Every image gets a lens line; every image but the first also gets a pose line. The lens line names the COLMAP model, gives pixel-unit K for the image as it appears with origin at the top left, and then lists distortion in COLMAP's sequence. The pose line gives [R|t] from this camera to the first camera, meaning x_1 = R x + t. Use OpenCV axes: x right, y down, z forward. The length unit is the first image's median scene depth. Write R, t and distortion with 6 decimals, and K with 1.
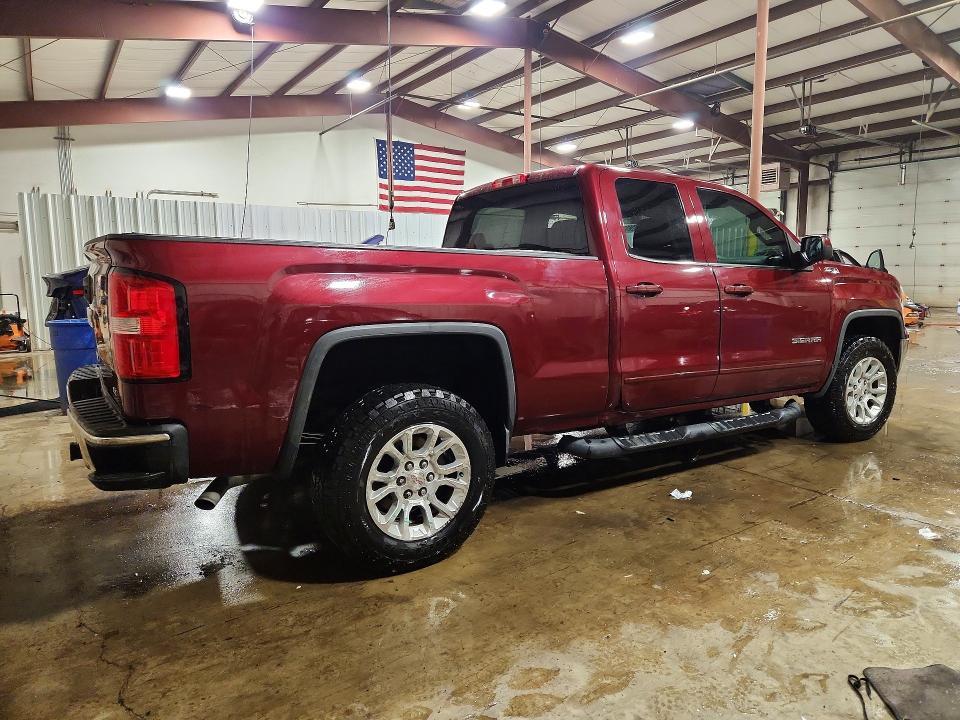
lens RADIAL K [[667.4, 0, 480.3], [0, 667.4, 359.3], [0, 0, 1]] dist [0.012491, 0.000852]
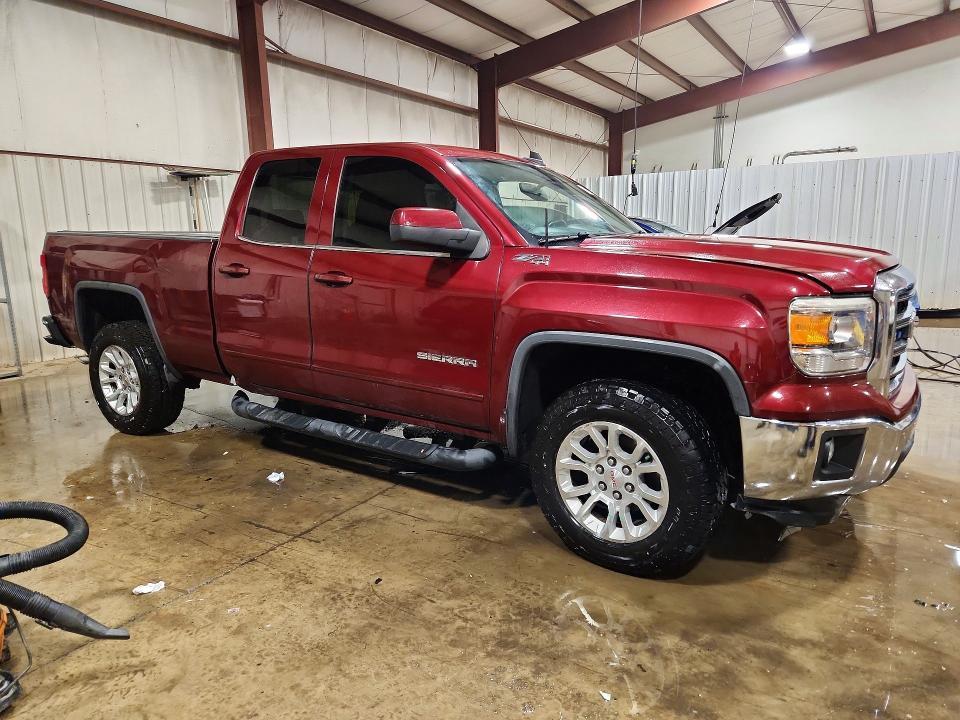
lens RADIAL K [[638.7, 0, 480.1], [0, 638.7, 358.8], [0, 0, 1]] dist [0.020414, 0.000572]
pose [[0.403683, 0.177021, -0.897610, 1.156805], [-0.113197, 0.983228, 0.142998, -0.134902], [0.907869, 0.043880, 0.416951, 0.795218]]
